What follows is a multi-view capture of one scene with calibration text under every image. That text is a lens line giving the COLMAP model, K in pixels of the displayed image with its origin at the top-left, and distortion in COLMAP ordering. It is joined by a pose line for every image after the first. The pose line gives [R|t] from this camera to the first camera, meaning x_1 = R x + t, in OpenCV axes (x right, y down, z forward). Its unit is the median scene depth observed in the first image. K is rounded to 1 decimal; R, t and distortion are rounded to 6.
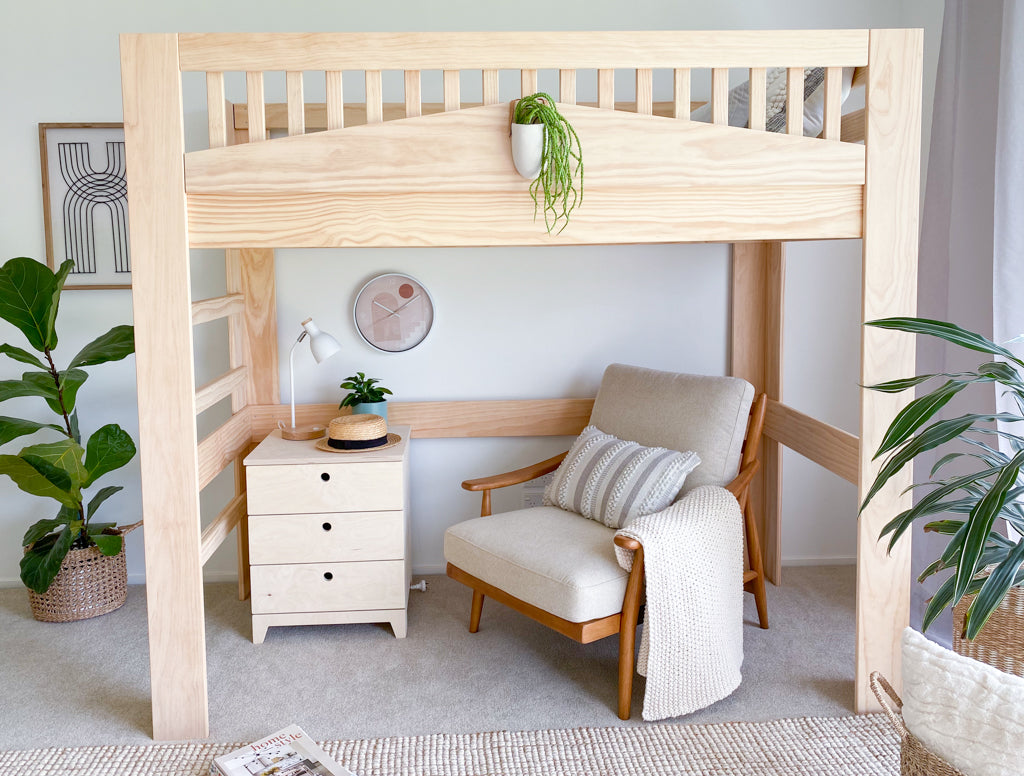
lens RADIAL K [[832.6, 0, 506.8], [0, 832.6, 305.6], [0, 0, 1]] dist [0.000336, -0.004293]
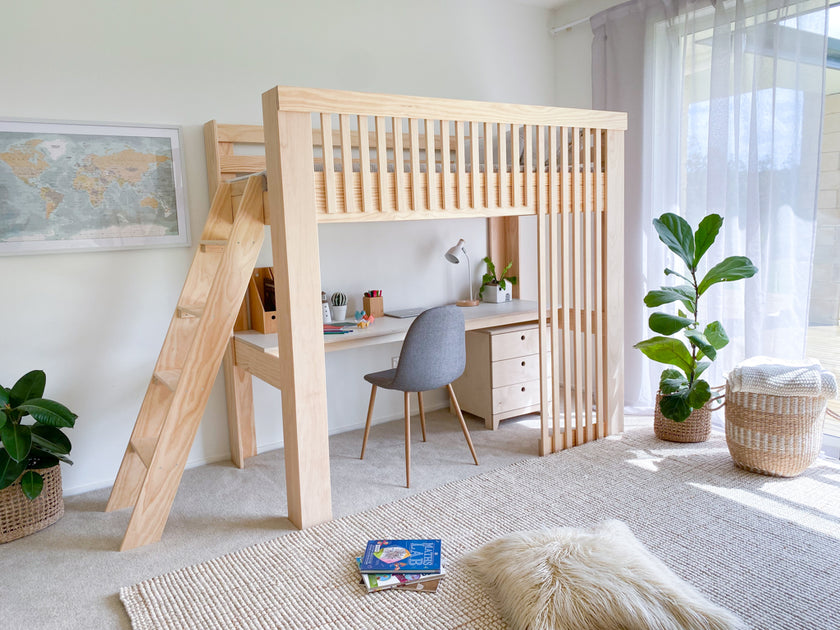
lens RADIAL K [[648.9, 0, 433.1], [0, 648.9, 309.6], [0, 0, 1]] dist [0.003310, -0.006888]
pose [[0.862514, -0.085576, 0.498745, -0.784787], [0.065057, 0.996170, 0.058417, 0.039387], [-0.501834, -0.017938, 0.864778, -0.202353]]
